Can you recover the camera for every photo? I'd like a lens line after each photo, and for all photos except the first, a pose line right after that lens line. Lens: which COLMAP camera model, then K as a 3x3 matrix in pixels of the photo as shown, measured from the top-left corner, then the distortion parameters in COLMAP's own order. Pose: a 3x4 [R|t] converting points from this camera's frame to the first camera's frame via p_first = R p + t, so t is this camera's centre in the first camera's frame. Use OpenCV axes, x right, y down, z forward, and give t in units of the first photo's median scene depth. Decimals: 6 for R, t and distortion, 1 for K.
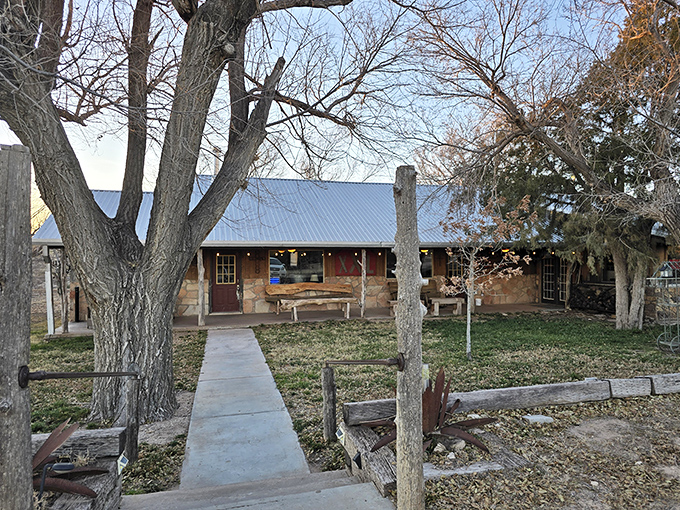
lens RADIAL K [[458.8, 0, 339.7], [0, 458.8, 254.2], [0, 0, 1]] dist [-0.005218, -0.001725]
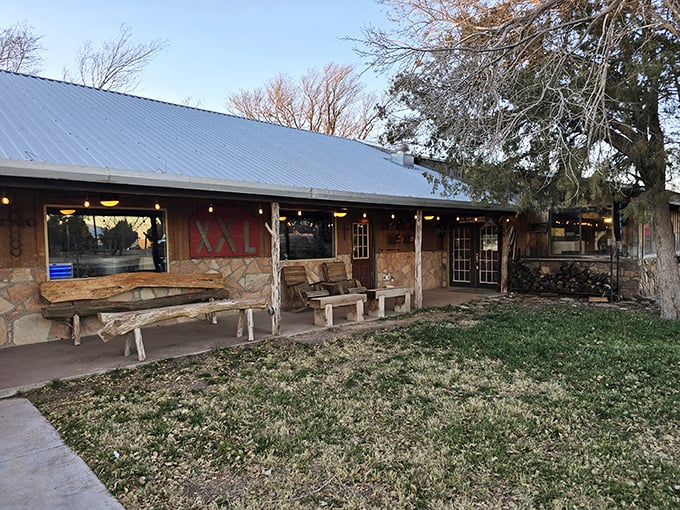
lens RADIAL K [[473.3, 0, 340.1], [0, 473.3, 256.5], [0, 0, 1]] dist [0.000869, -0.000278]
pose [[0.882657, -0.026241, 0.469284, -0.117972], [0.012991, 0.999421, 0.031451, 0.031207], [-0.469838, -0.021664, 0.882487, 0.446080]]
